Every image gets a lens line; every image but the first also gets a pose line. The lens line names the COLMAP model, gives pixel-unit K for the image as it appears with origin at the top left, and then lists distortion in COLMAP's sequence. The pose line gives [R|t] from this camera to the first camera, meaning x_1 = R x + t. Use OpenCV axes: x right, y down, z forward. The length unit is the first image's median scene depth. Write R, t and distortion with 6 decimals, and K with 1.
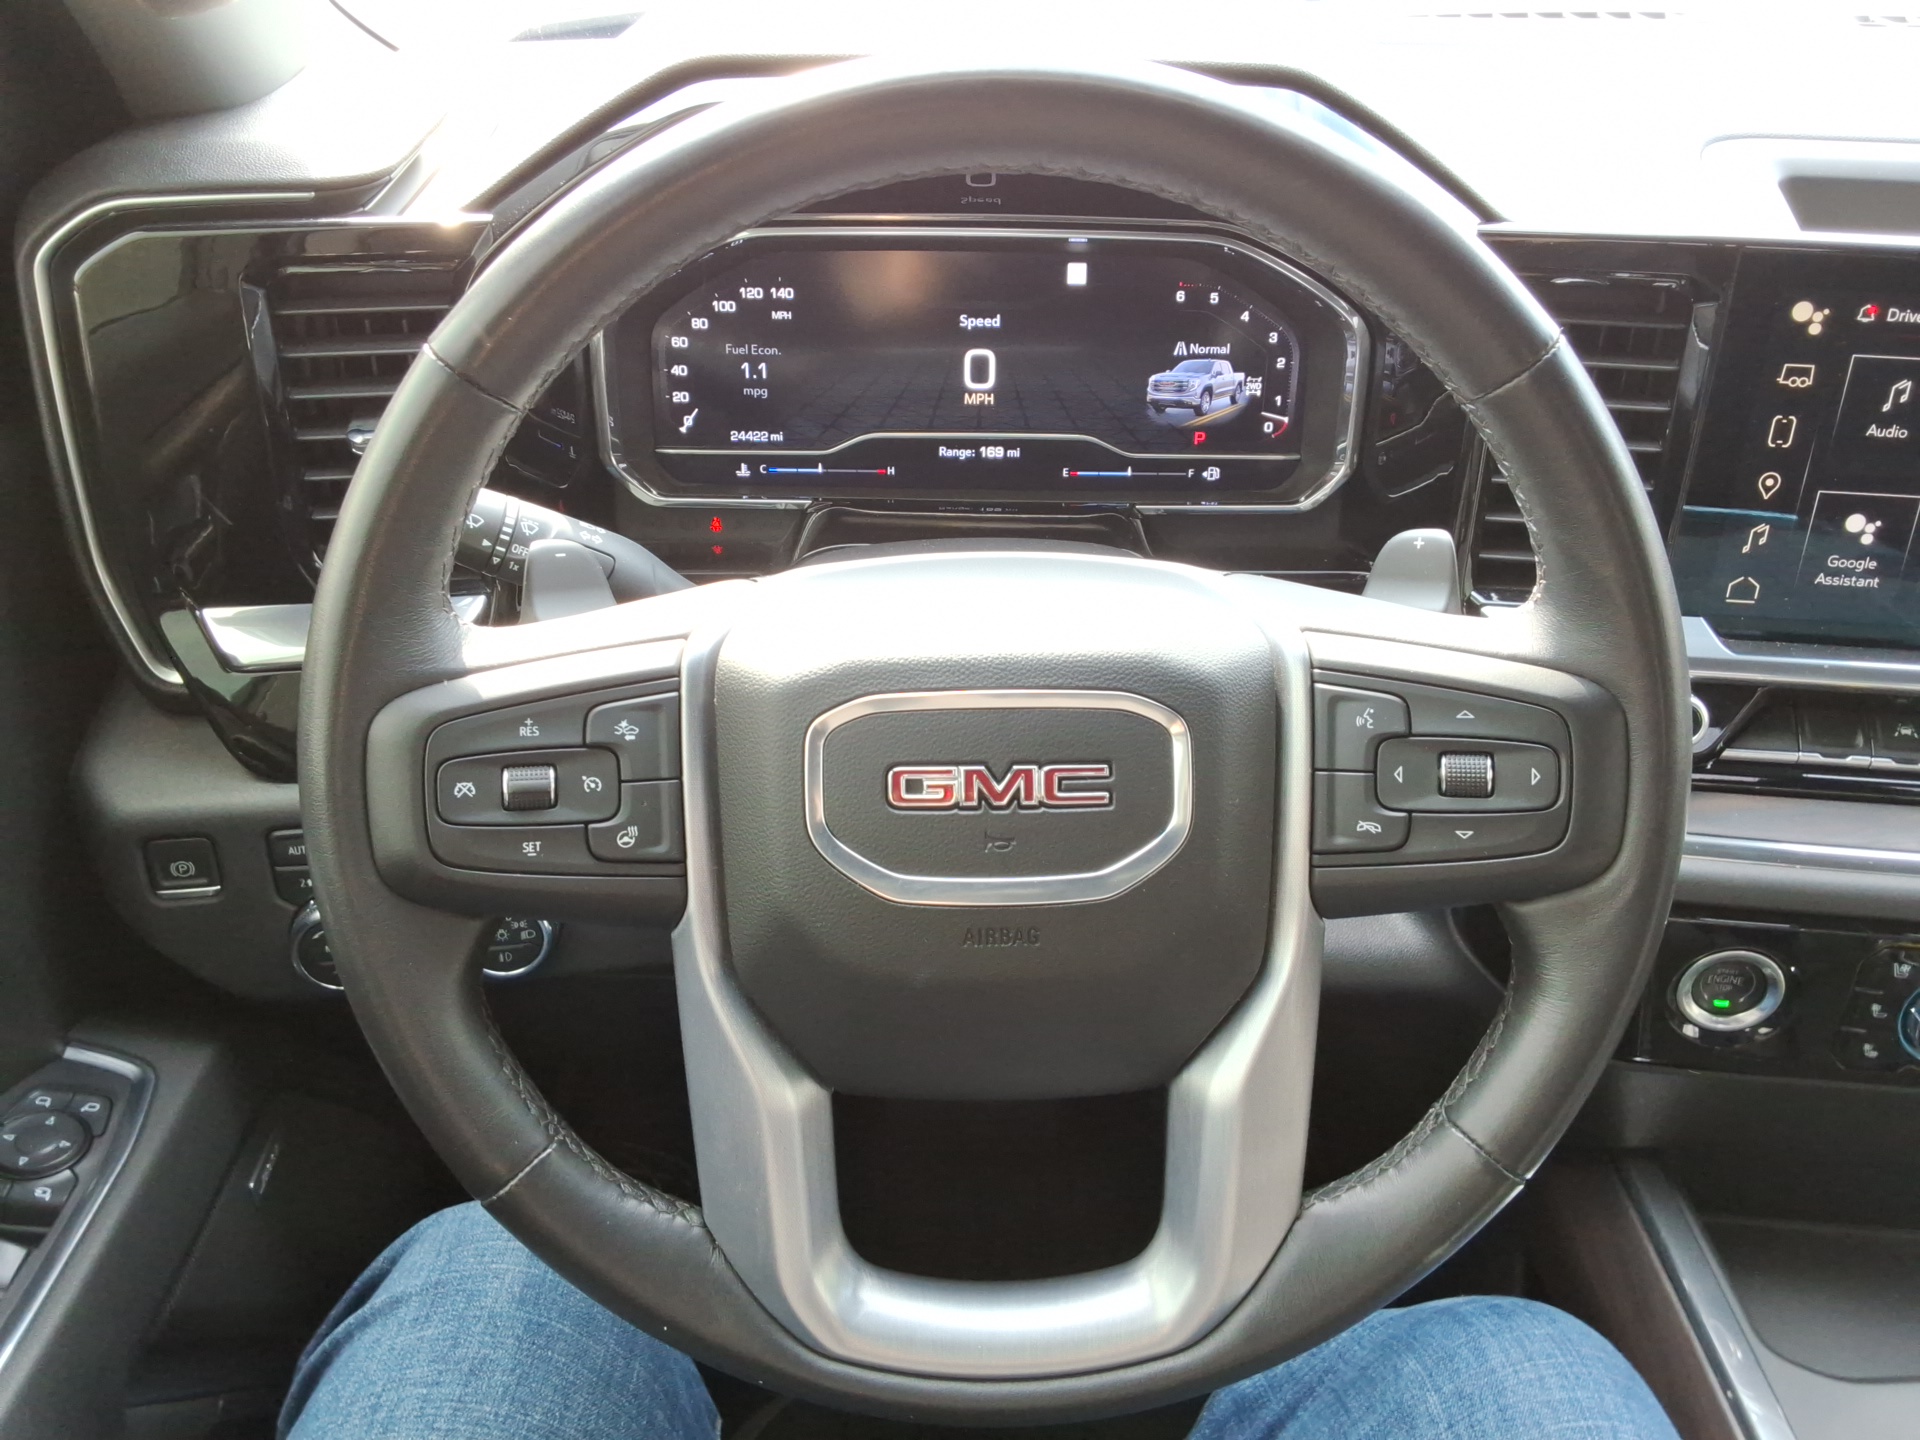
lens RADIAL K [[1537.9, 0, 974.6], [0, 1537.9, 693.5], [0, 0, 1]] dist [0.131060, -0.205590]
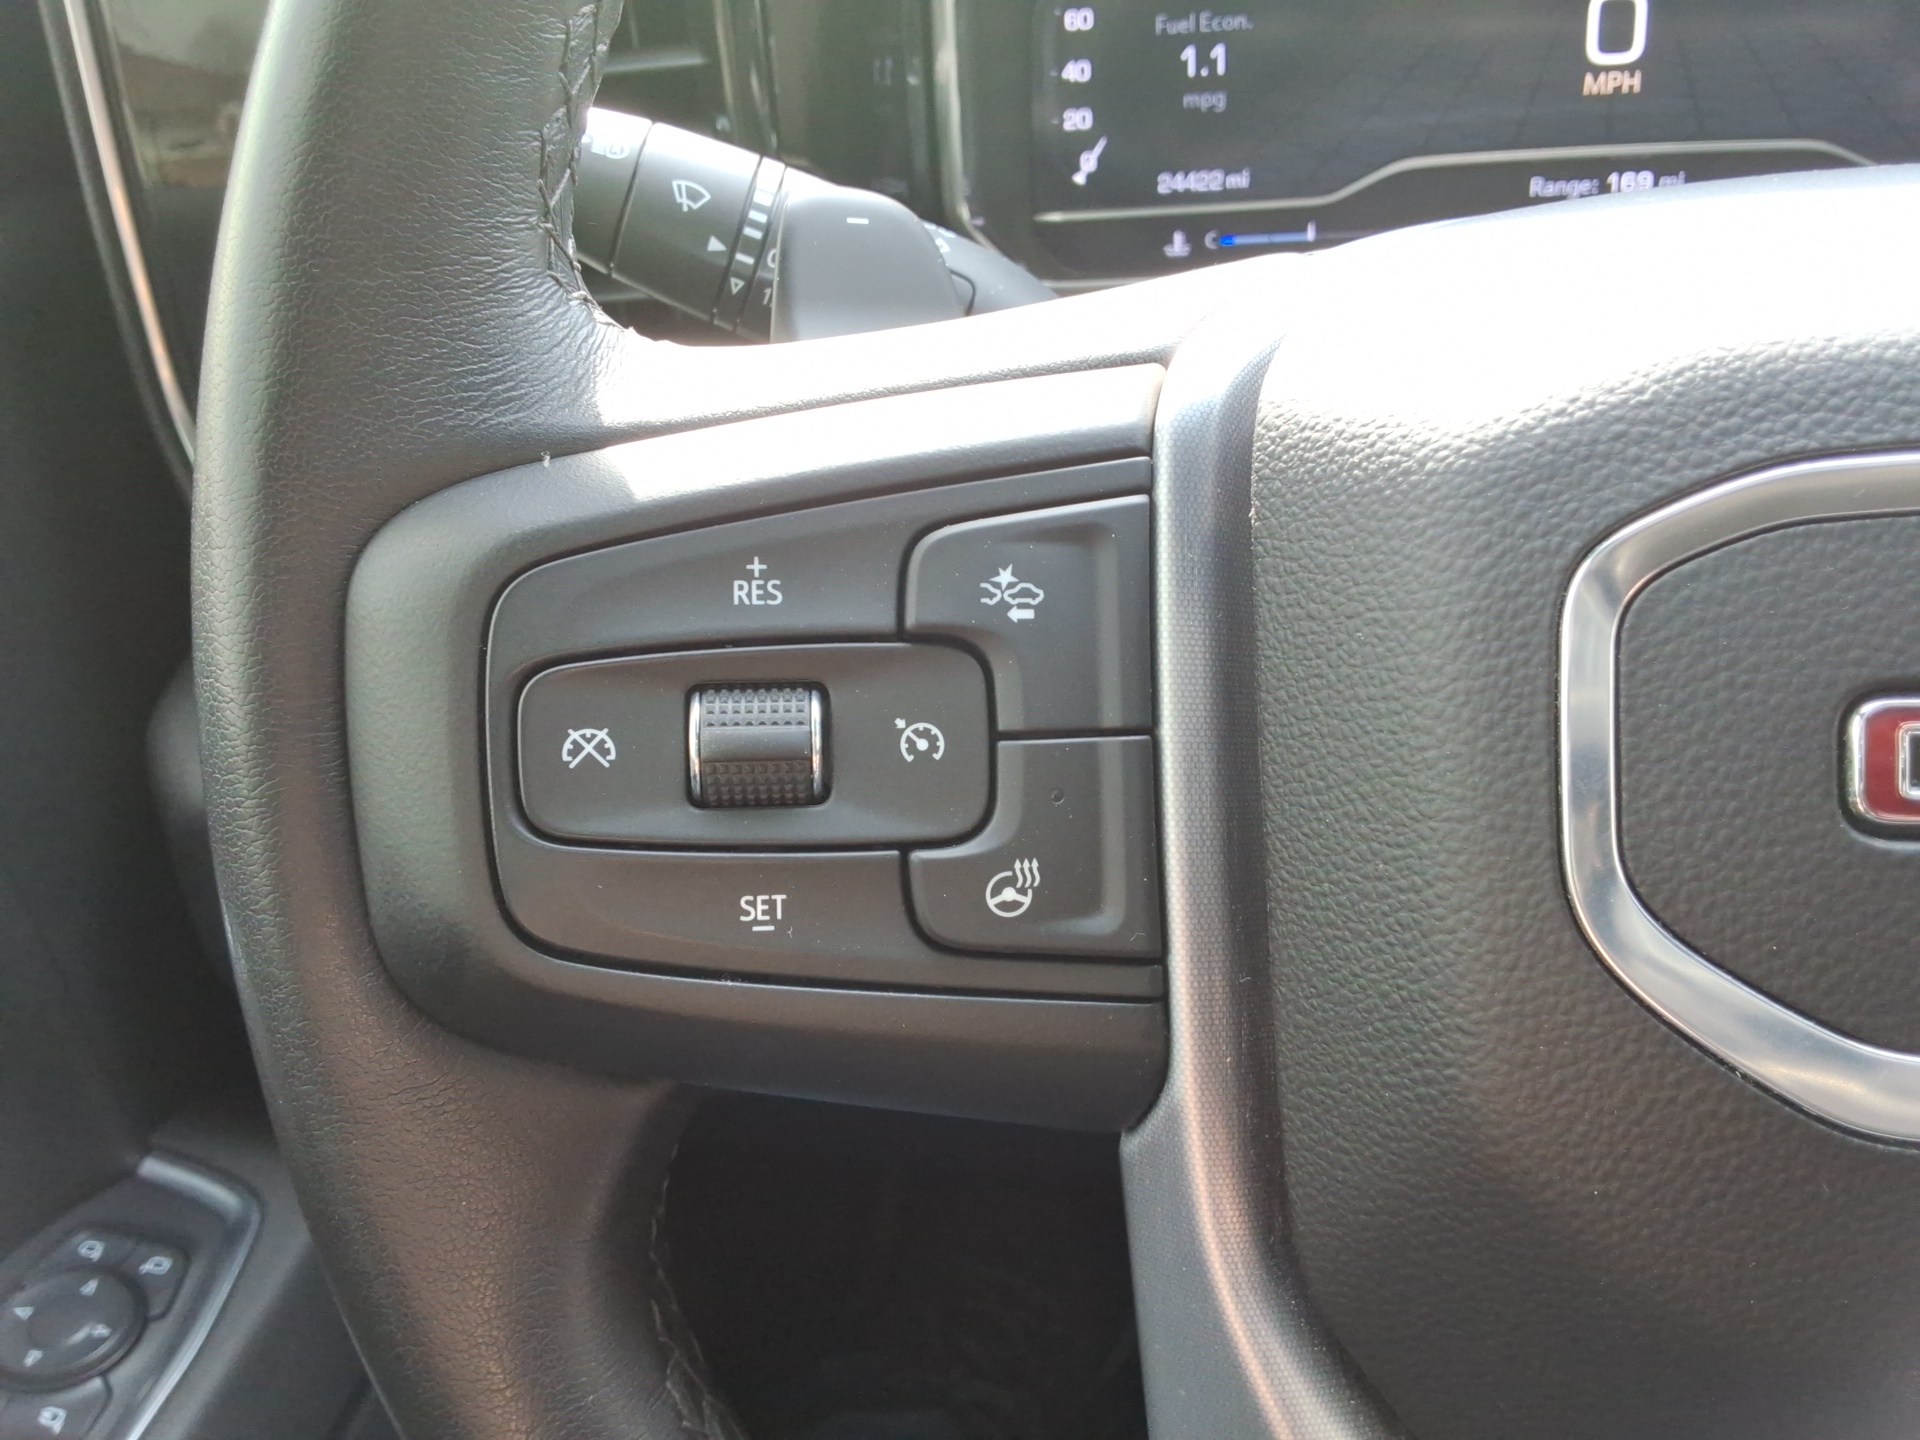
lens RADIAL K [[1552.4, 0, 974.9], [0, 1552.4, 684.8], [0, 0, 1]] dist [0.083535, -0.131169]
pose [[0.977038, 0.005530, -0.212993, -0.106983], [-0.007564, 0.999933, -0.008733, 0.033136], [0.212931, 0.010143, 0.977015, 0.441104]]
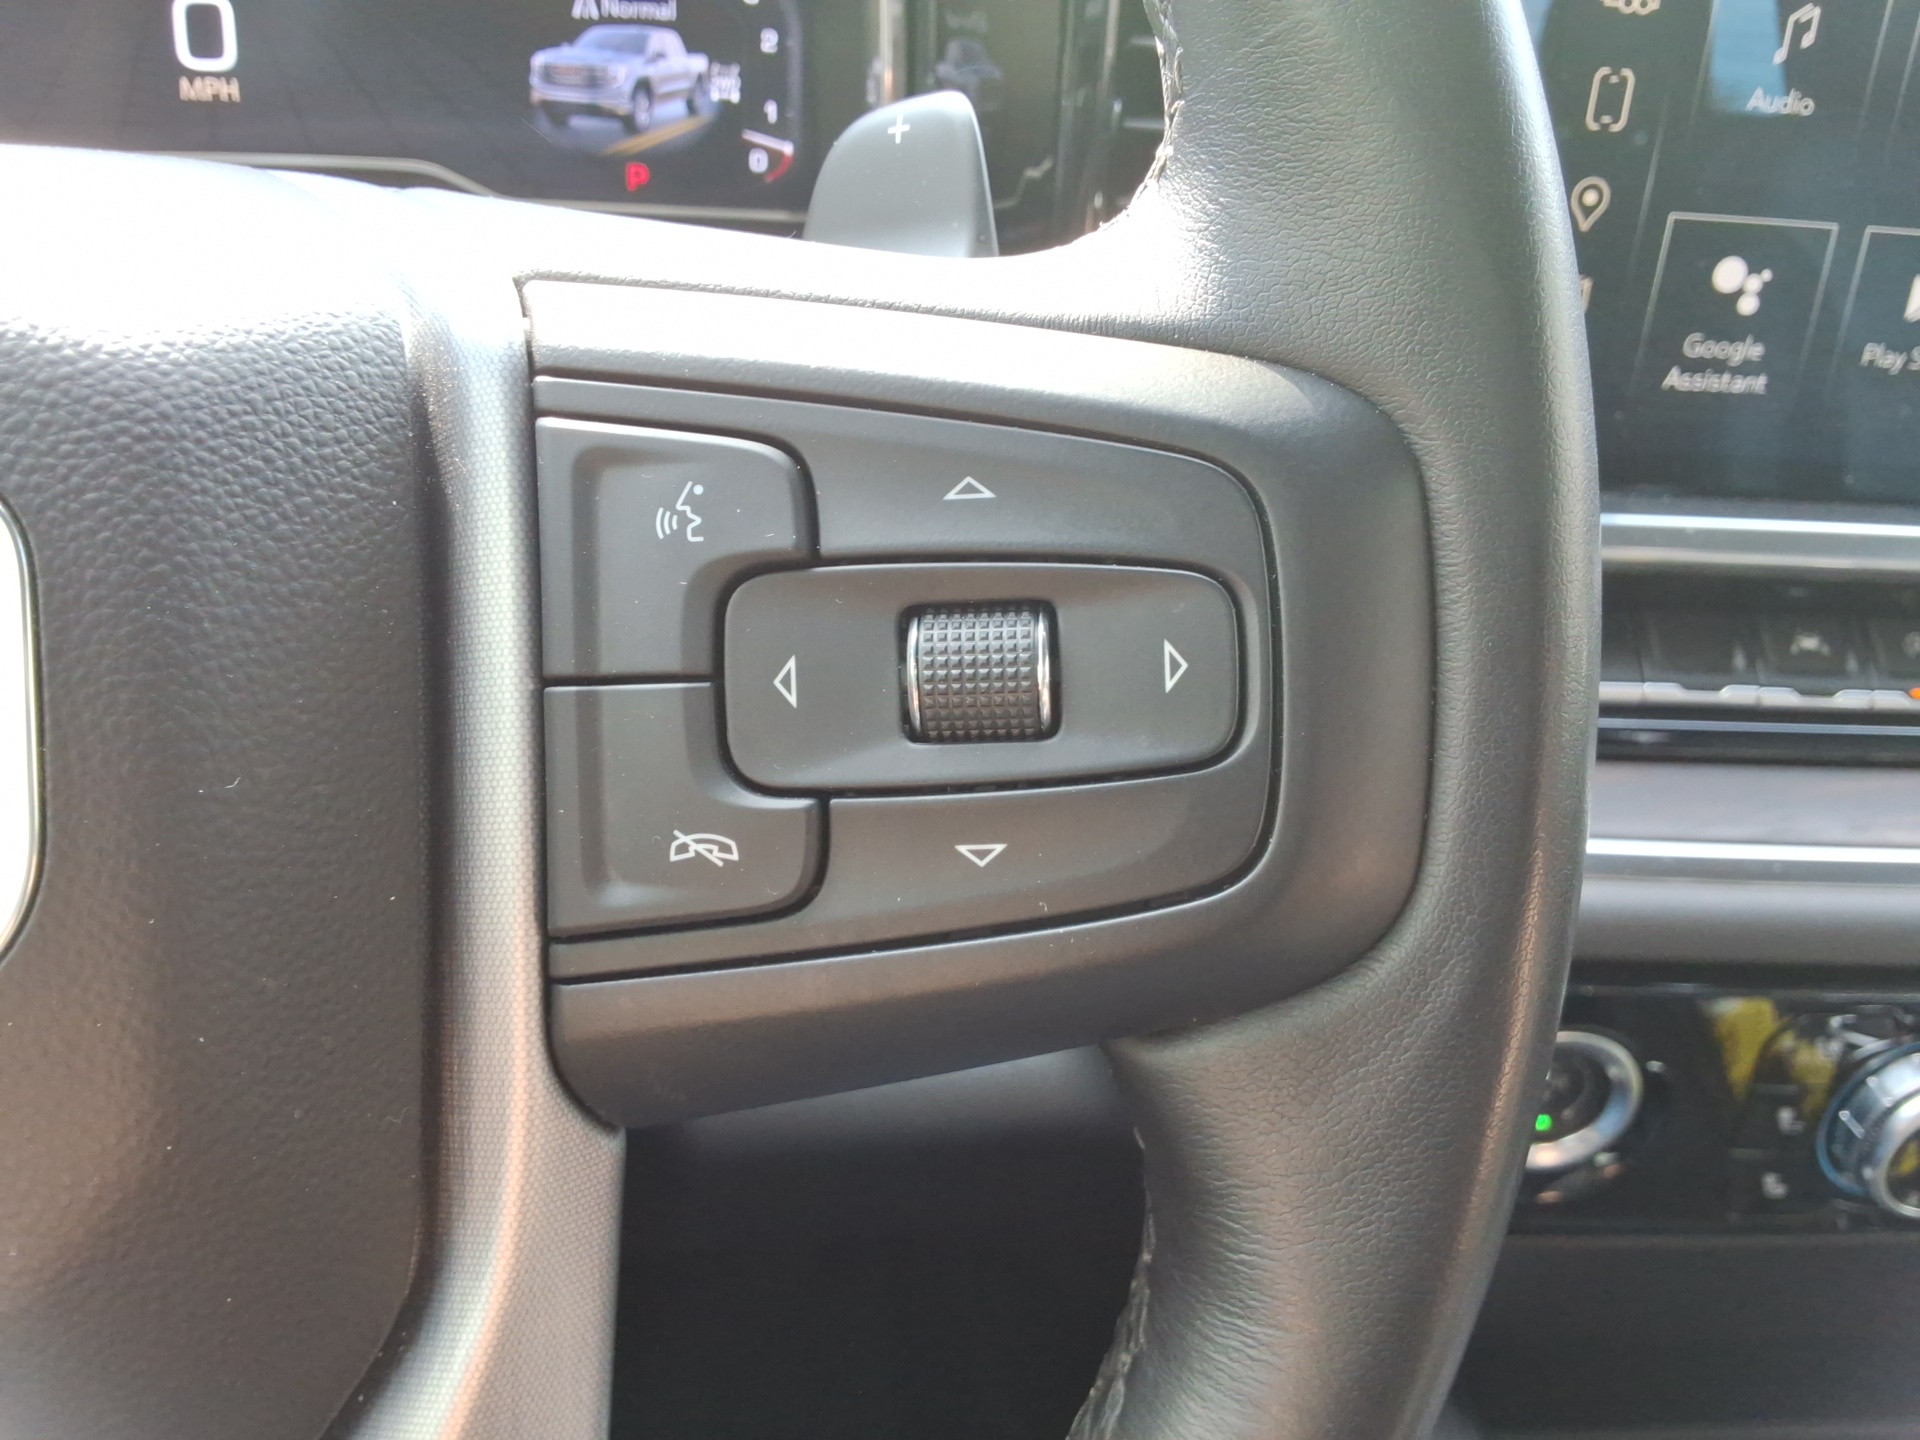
lens RADIAL K [[1552.4, 0, 974.9], [0, 1552.4, 684.8], [0, 0, 1]] dist [0.083535, -0.131169]
pose [[0.984308, -0.032457, 0.173446, 0.176442], [0.037842, 0.998896, -0.027830, 0.043759], [-0.172351, 0.033957, 0.984450, 0.462632]]
